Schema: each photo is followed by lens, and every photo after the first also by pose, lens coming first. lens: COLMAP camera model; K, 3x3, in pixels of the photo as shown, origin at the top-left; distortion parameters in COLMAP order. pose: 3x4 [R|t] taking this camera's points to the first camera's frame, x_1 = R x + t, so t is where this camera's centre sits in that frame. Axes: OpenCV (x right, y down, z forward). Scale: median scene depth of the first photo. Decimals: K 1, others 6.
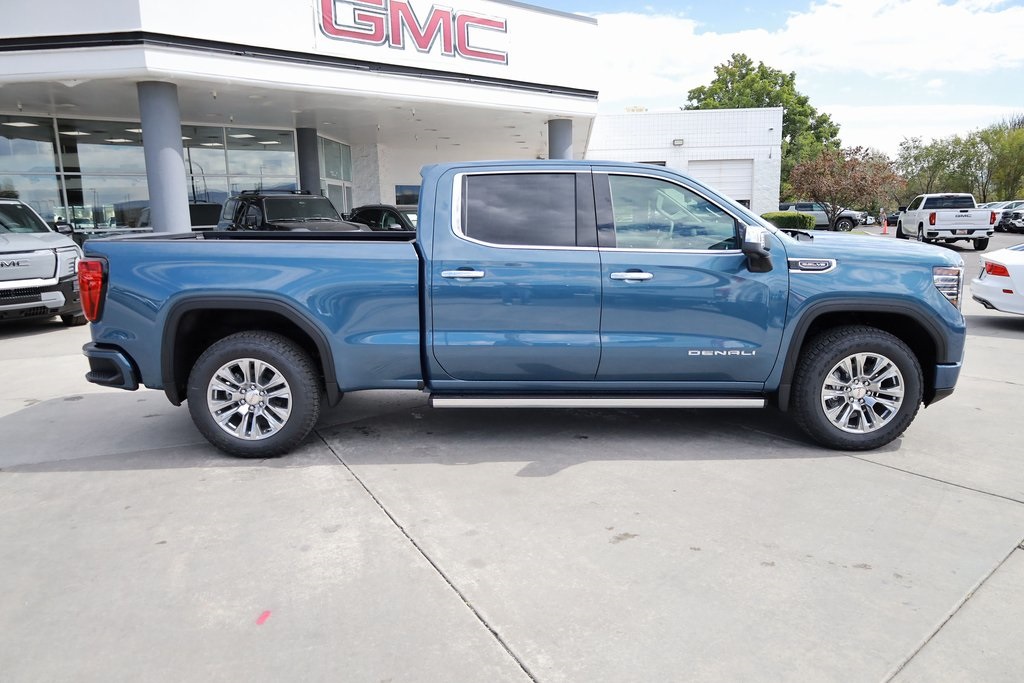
lens RADIAL K [[710.7, 0, 511.6], [0, 710.7, 341.6], [0, 0, 1]] dist [0.000322, -0.002763]
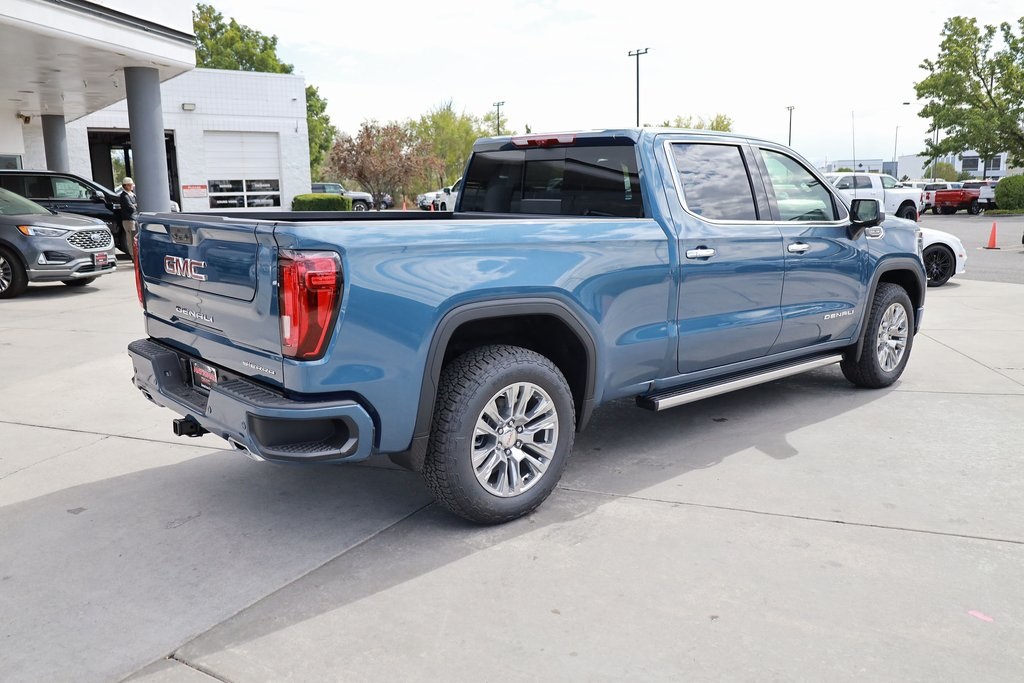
lens RADIAL K [[844.3, 0, 512.7], [0, 844.3, 341.7], [0, 0, 1]] dist [-0.022606, 0.019650]
pose [[0.741698, -0.111194, 0.661453, -0.918924], [0.116548, 0.992526, 0.036162, -0.048395], [-0.660531, 0.050270, 0.749114, 0.349617]]
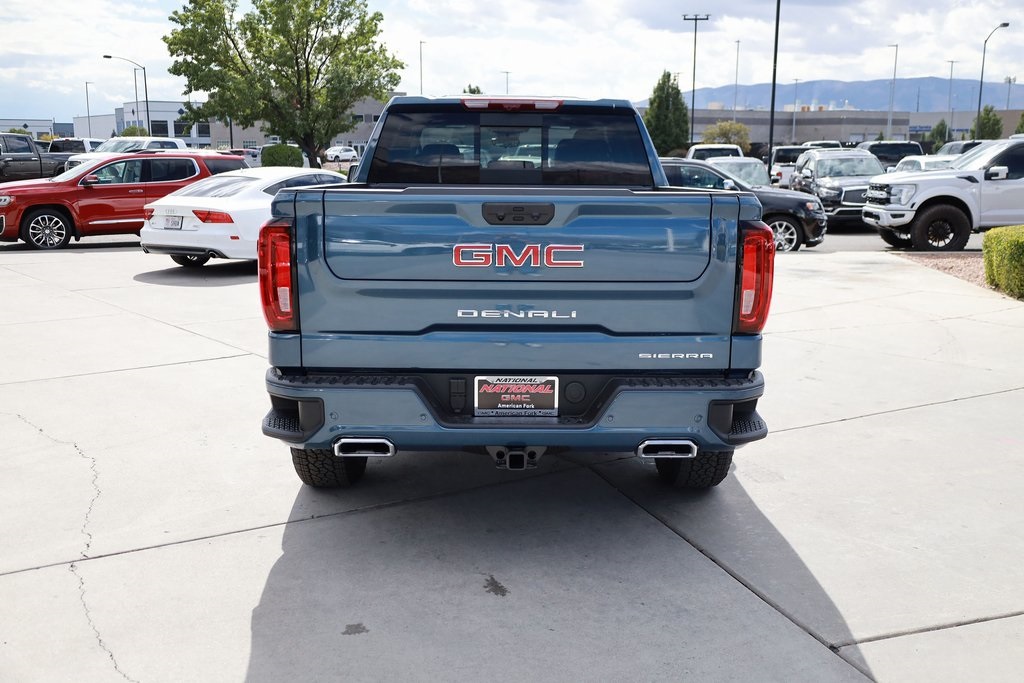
lens RADIAL K [[1017.1, 0, 511.7], [0, 1017.1, 343.0], [0, 0, 1]] dist [-0.000149, 0.000000]
pose [[-0.067123, -0.166414, 0.983769, -1.385151], [0.169571, 0.969746, 0.175611, -0.199907], [-0.983229, 0.178606, -0.036873, 1.225172]]
